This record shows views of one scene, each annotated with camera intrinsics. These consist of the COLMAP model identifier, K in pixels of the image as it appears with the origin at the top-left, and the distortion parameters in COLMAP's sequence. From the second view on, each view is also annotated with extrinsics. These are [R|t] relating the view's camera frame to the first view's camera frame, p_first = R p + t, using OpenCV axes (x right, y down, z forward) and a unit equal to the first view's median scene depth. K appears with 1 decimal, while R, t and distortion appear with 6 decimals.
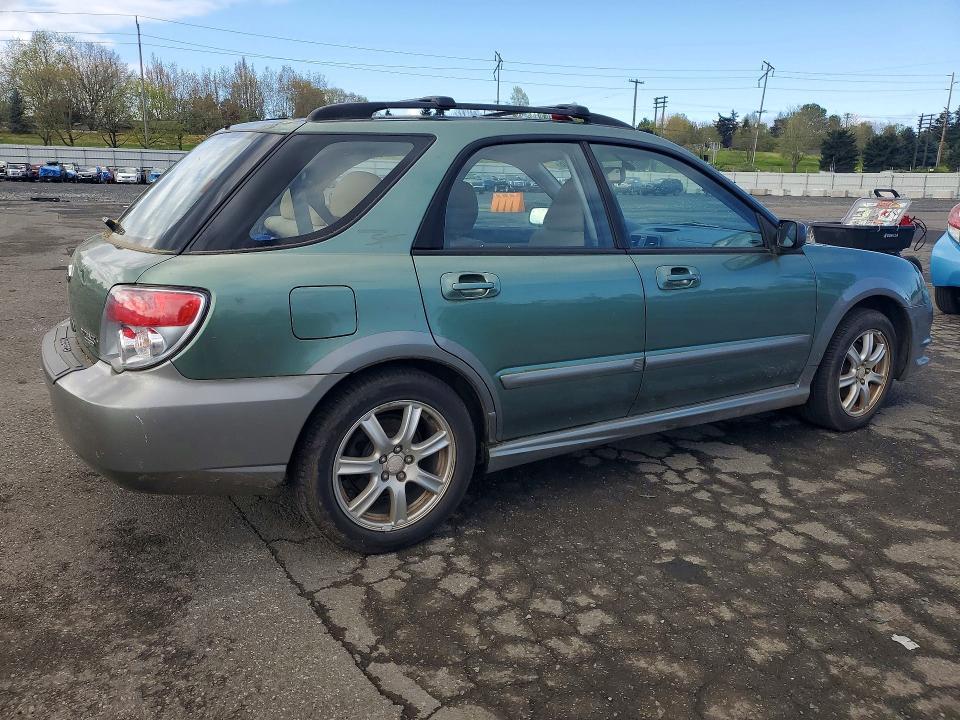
lens RADIAL K [[741.9, 0, 475.2], [0, 741.9, 355.3], [0, 0, 1]] dist [0.013597, 0.008243]
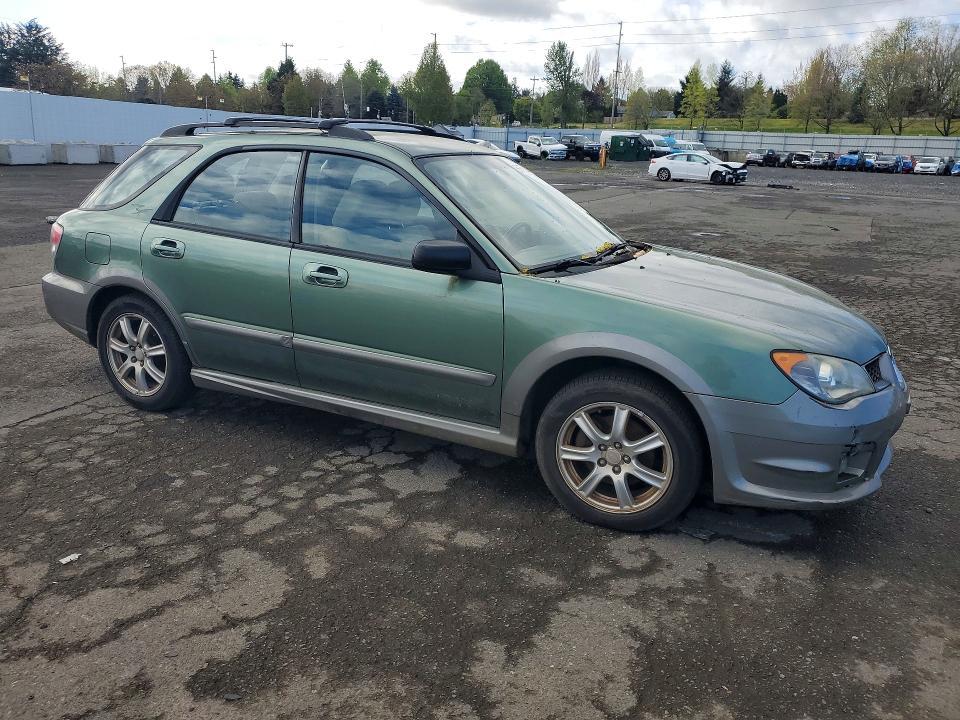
lens RADIAL K [[741.9, 0, 485.1], [0, 741.9, 367.5], [0, 0, 1]] dist [0.013597, 0.008243]
pose [[0.545793, 0.246043, -0.800982, 1.323769], [-0.222060, 0.964211, 0.144870, -0.185634], [0.807960, 0.098797, 0.580896, 0.564403]]
